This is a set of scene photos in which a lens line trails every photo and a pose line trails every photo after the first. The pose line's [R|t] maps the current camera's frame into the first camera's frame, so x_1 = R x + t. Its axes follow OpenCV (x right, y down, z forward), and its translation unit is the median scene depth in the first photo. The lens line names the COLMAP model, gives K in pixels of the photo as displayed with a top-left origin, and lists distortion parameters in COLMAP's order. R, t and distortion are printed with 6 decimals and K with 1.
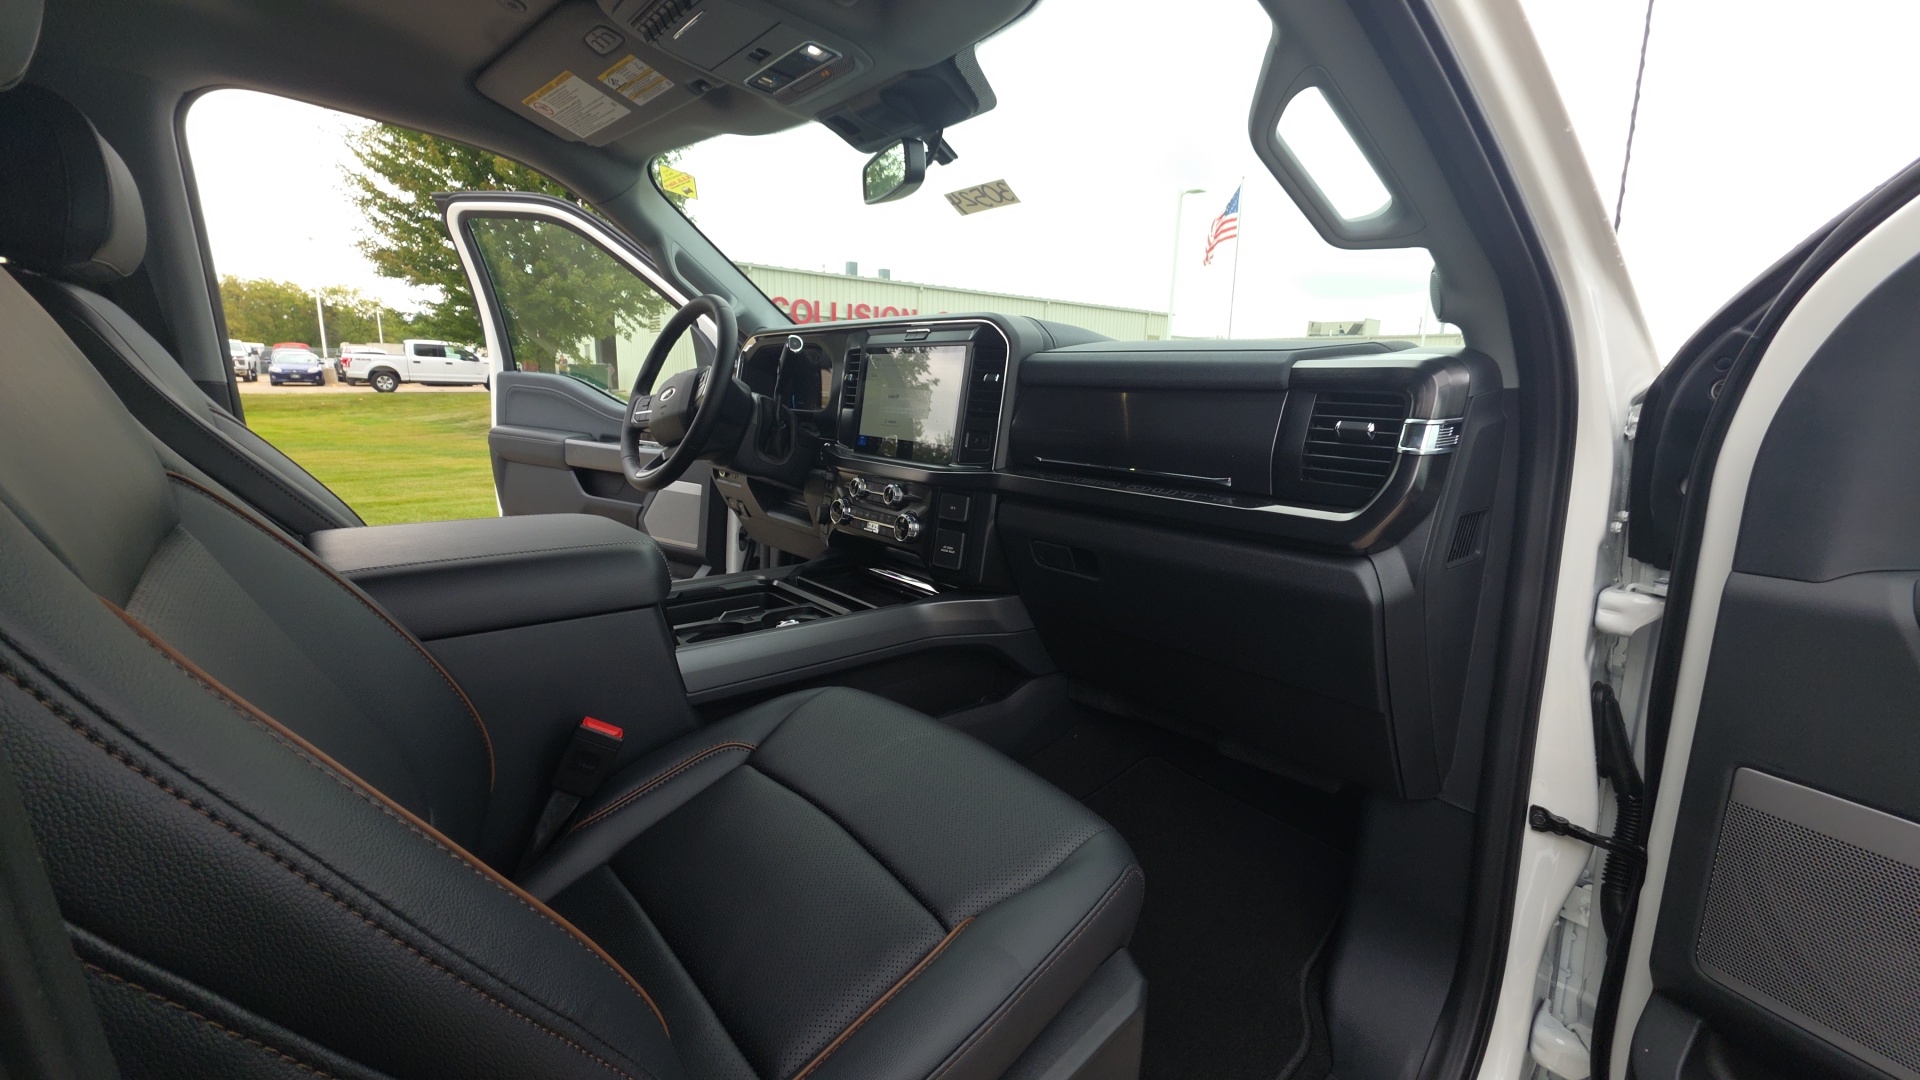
lens RADIAL K [[754.4, 0, 957.6], [0, 754.4, 534.9], [0, 0, 1]] dist [0.005716, -0.007028]
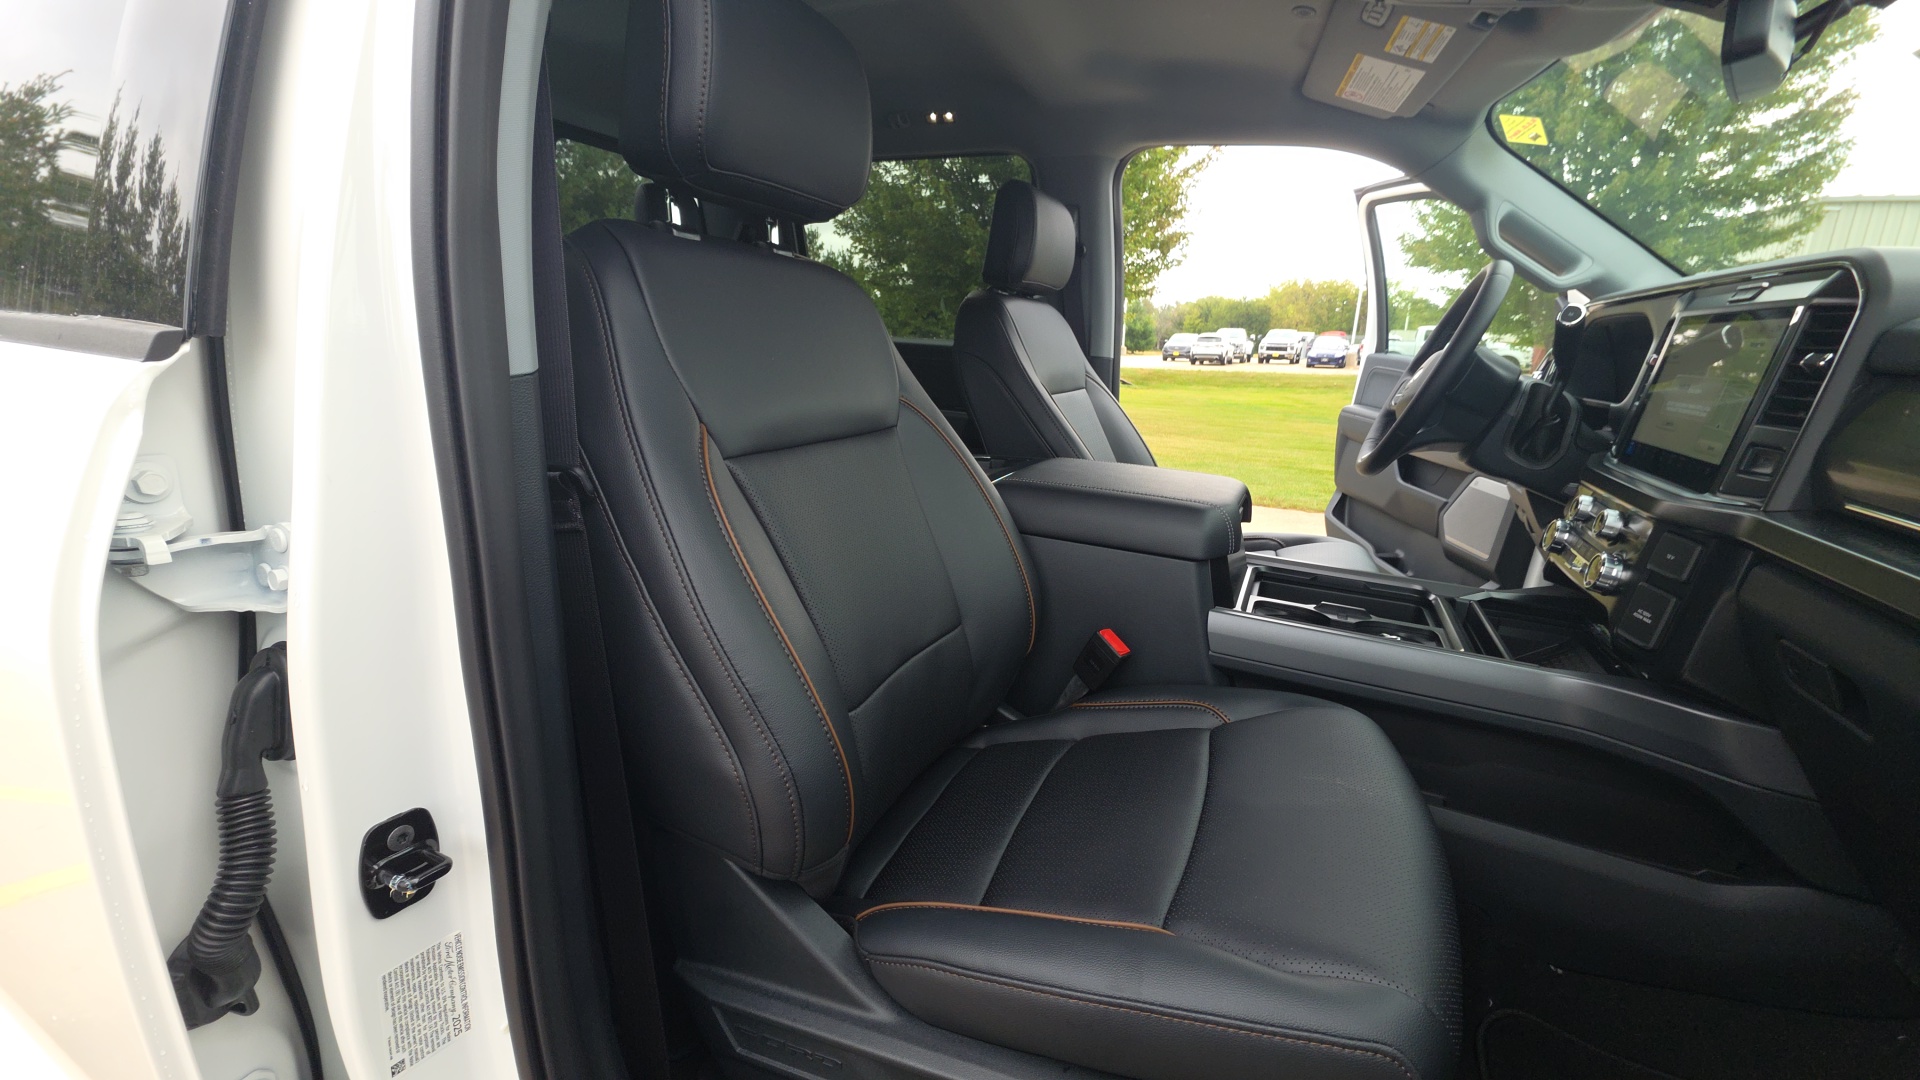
lens RADIAL K [[754.4, 0, 957.6], [0, 754.4, 534.9], [0, 0, 1]] dist [0.005716, -0.007028]
pose [[0.400445, 0.215255, -0.890679, 0.168168], [-0.198937, 0.969255, 0.144804, -0.013352], [0.894465, 0.119203, 0.430955, 0.082608]]
